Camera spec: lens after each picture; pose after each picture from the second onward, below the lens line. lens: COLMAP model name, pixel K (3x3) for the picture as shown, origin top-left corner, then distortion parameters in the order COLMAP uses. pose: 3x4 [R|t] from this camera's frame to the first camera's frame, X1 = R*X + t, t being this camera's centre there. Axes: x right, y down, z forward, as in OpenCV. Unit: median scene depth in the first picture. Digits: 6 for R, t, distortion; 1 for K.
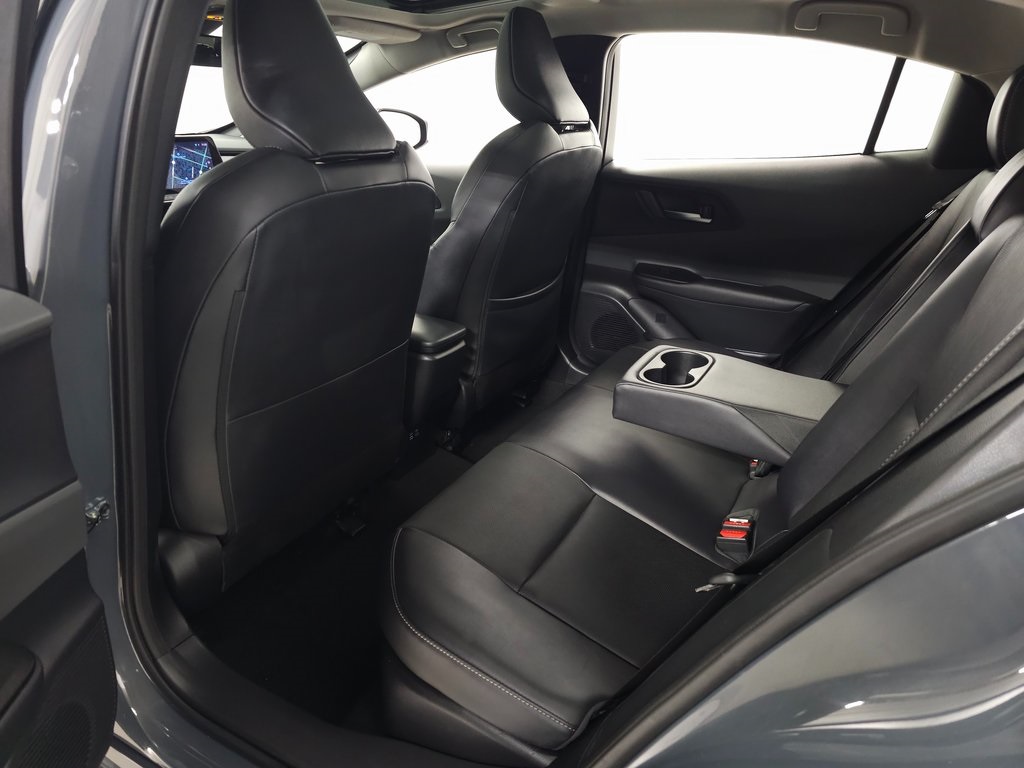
lens RADIAL K [[687.7, 0, 512.1], [0, 687.7, 382.1], [0, 0, 1]] dist [0.051636, -0.054087]
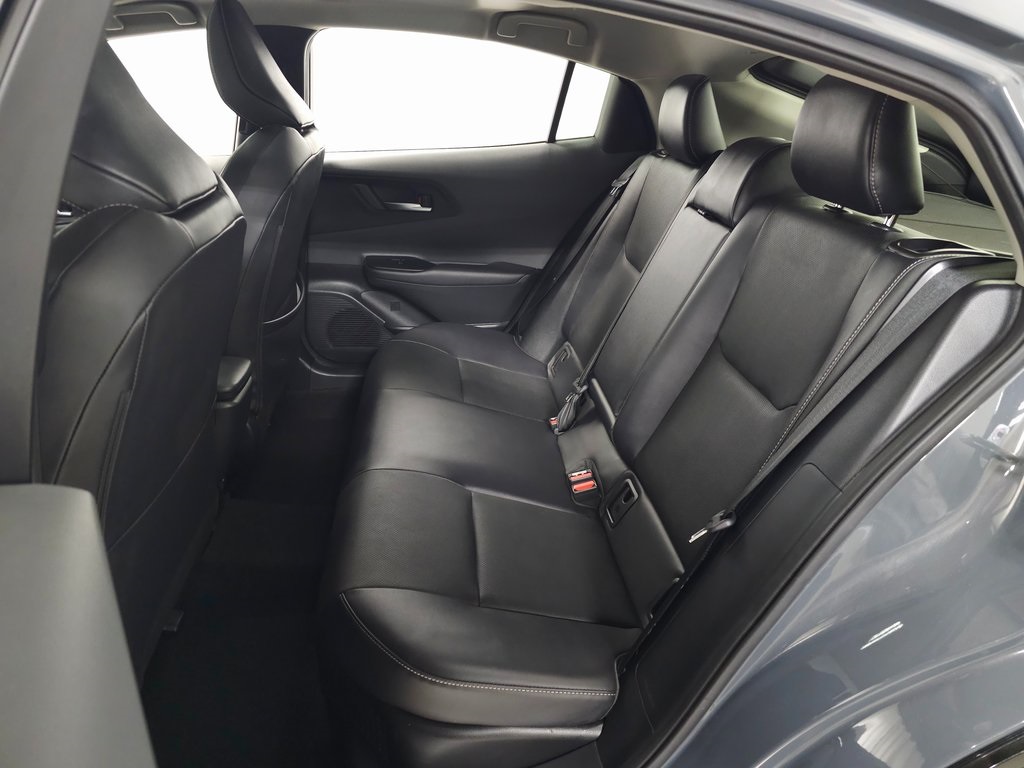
lens RADIAL K [[687.7, 0, 512.1], [0, 687.7, 382.1], [0, 0, 1]] dist [0.051636, -0.054087]
pose [[0.823914, -0.230430, 0.517753, -0.226675], [0.200930, 0.973030, 0.113309, -0.073516], [-0.529900, 0.010675, 0.847993, 0.044361]]
